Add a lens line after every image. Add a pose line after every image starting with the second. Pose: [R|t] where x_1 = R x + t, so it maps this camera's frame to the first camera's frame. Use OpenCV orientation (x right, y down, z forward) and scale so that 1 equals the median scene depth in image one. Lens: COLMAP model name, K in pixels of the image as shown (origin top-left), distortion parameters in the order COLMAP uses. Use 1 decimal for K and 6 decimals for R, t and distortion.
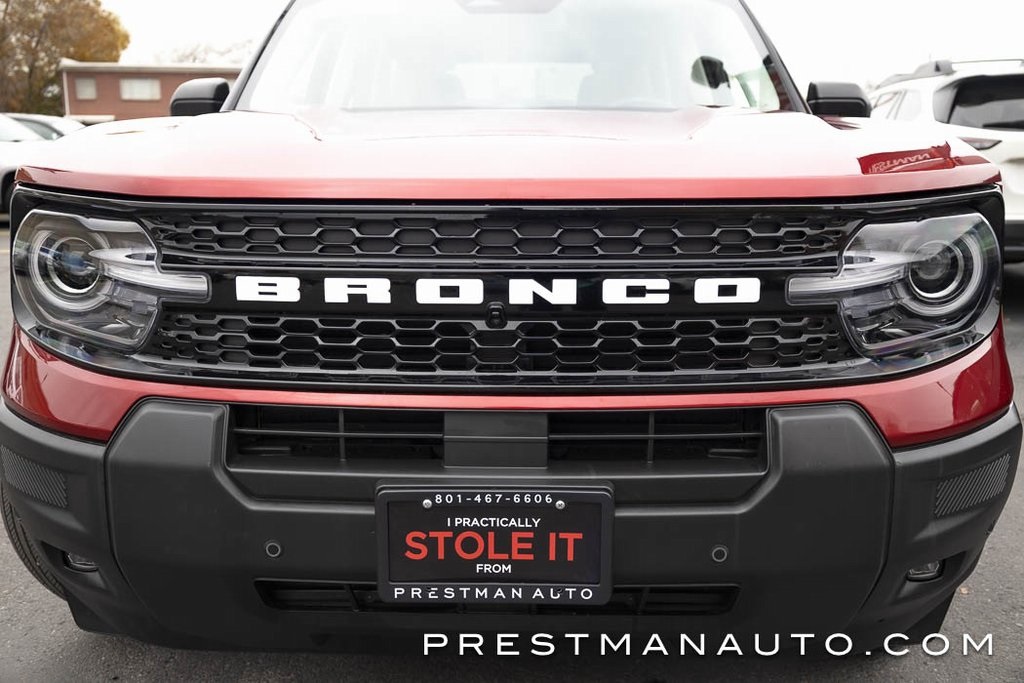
lens RADIAL K [[955.8, 0, 510.7], [0, 955.8, 329.2], [0, 0, 1]] dist [-0.006056, -0.002392]
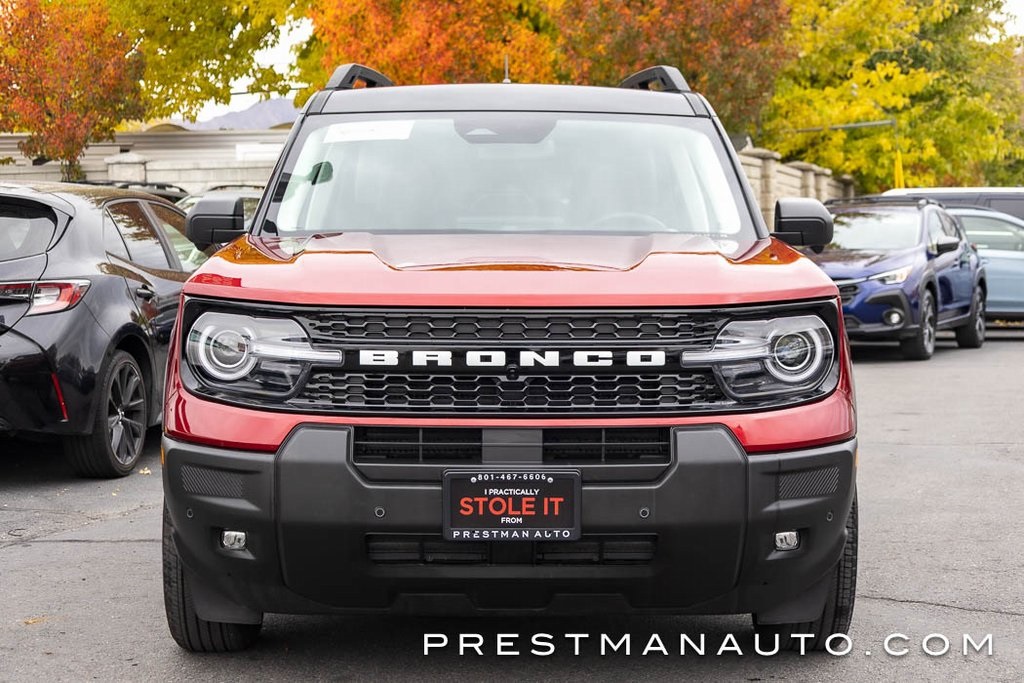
lens RADIAL K [[1704.0, 0, 512.0], [0, 1704.0, 341.5], [0, 0, 1]] dist [0.059770, 0.025875]
pose [[0.999497, 0.000269, 0.031716, -0.113840], [0.003063, 0.994473, -0.104947, 0.252386], [-0.031569, 0.104991, 0.993972, -2.063631]]
